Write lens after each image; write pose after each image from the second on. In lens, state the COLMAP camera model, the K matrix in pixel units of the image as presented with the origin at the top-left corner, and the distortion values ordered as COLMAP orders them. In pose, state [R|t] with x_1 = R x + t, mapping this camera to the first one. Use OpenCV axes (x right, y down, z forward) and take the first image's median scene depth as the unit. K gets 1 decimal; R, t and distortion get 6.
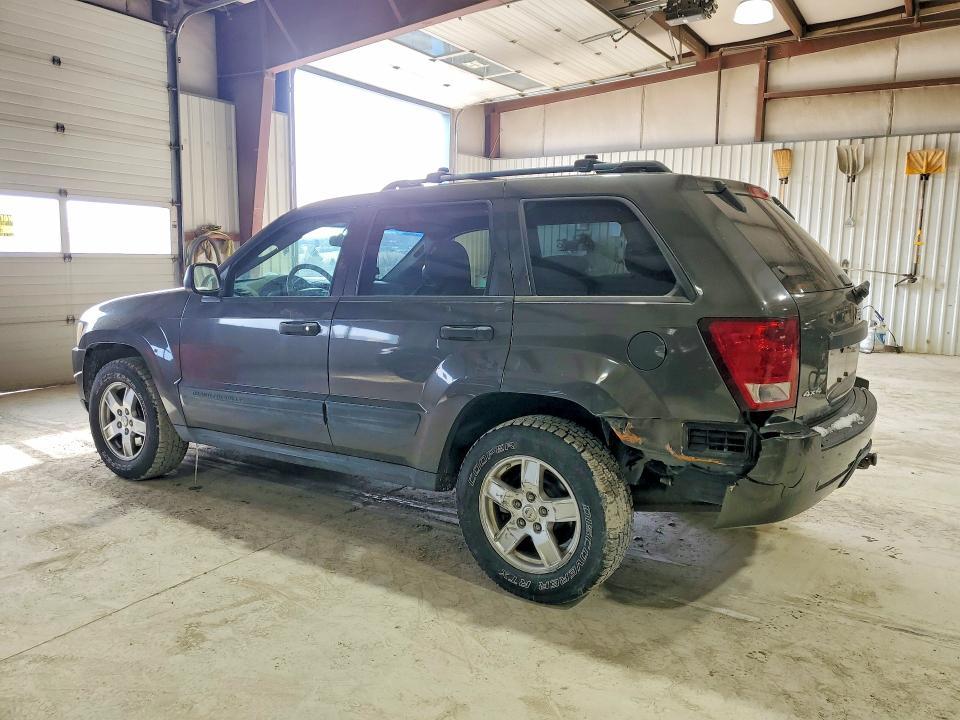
lens RADIAL K [[734.7, 0, 480.0], [0, 734.7, 360.0], [0, 0, 1]] dist [0.005164, 0.005140]
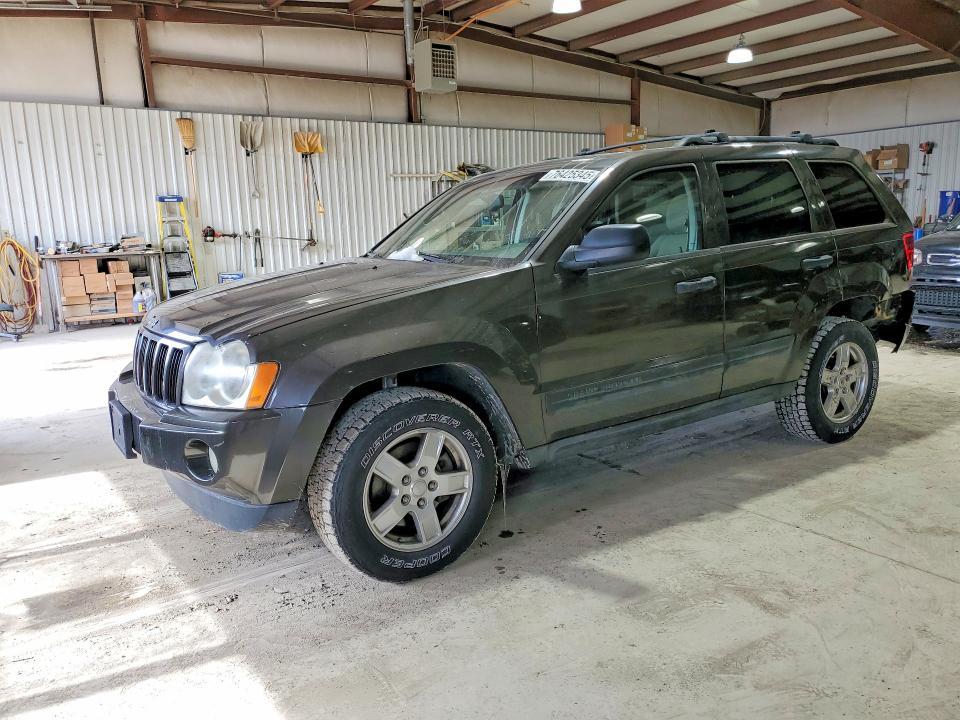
lens RADIAL K [[751.4, 0, 480.0], [0, 751.4, 360.0], [0, 0, 1]] dist [0.009301, 0.007243]
pose [[0.405802, -0.194385, 0.893050, -1.077653], [0.175069, 0.975560, 0.132792, -0.106650], [-0.897037, 0.102458, 0.429915, 0.704967]]
